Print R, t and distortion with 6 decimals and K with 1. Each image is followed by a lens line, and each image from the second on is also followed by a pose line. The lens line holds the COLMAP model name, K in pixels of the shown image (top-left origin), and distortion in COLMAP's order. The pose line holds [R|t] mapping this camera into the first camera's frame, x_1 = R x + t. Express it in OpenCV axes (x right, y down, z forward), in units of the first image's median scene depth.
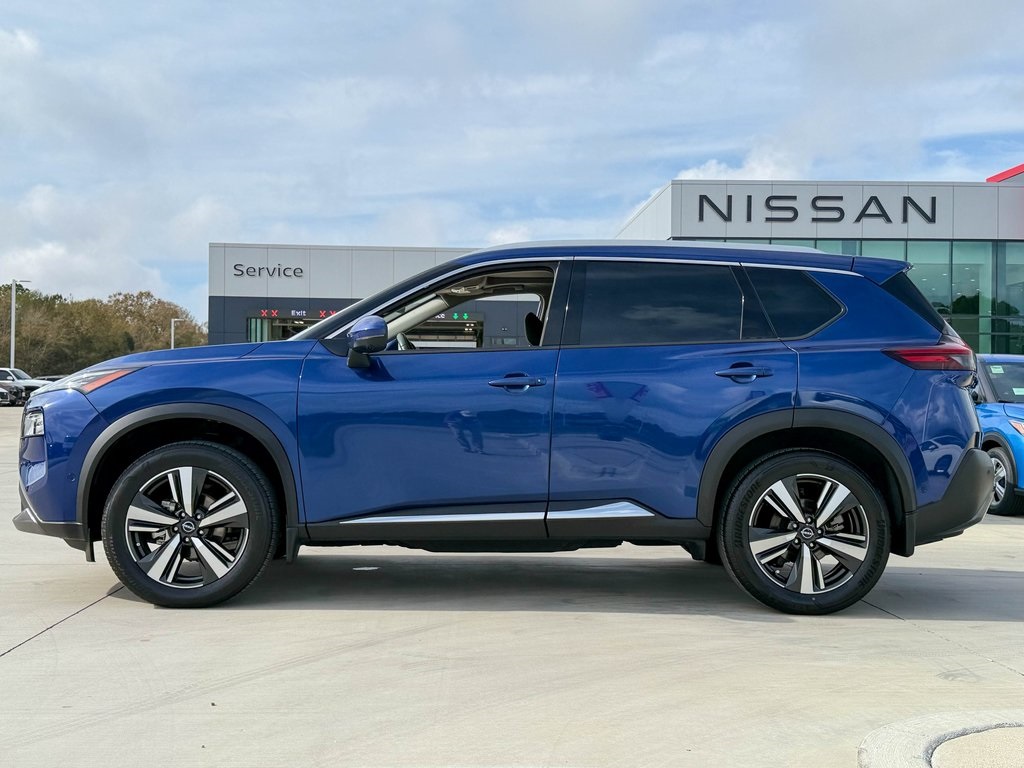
lens RADIAL K [[1168.6, 0, 513.9], [0, 1168.6, 384.2], [0, 0, 1]] dist [0.073974, 0.000000]
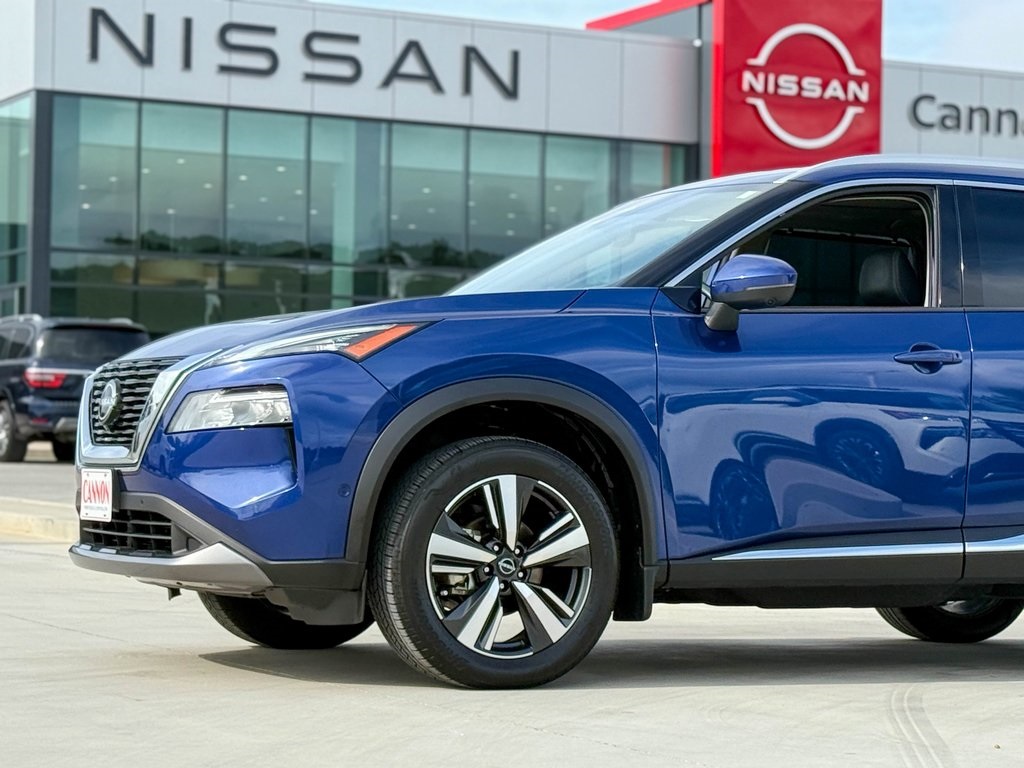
lens RADIAL K [[2472.9, 0, 510.4], [0, 2472.9, 383.1], [0, 0, 1]] dist [0.252081, 0.000000]
pose [[0.914244, 0.019026, 0.404718, -0.829505], [-0.016358, 0.999816, -0.010051, 0.032658], [-0.404835, 0.002568, 0.914386, -0.262758]]
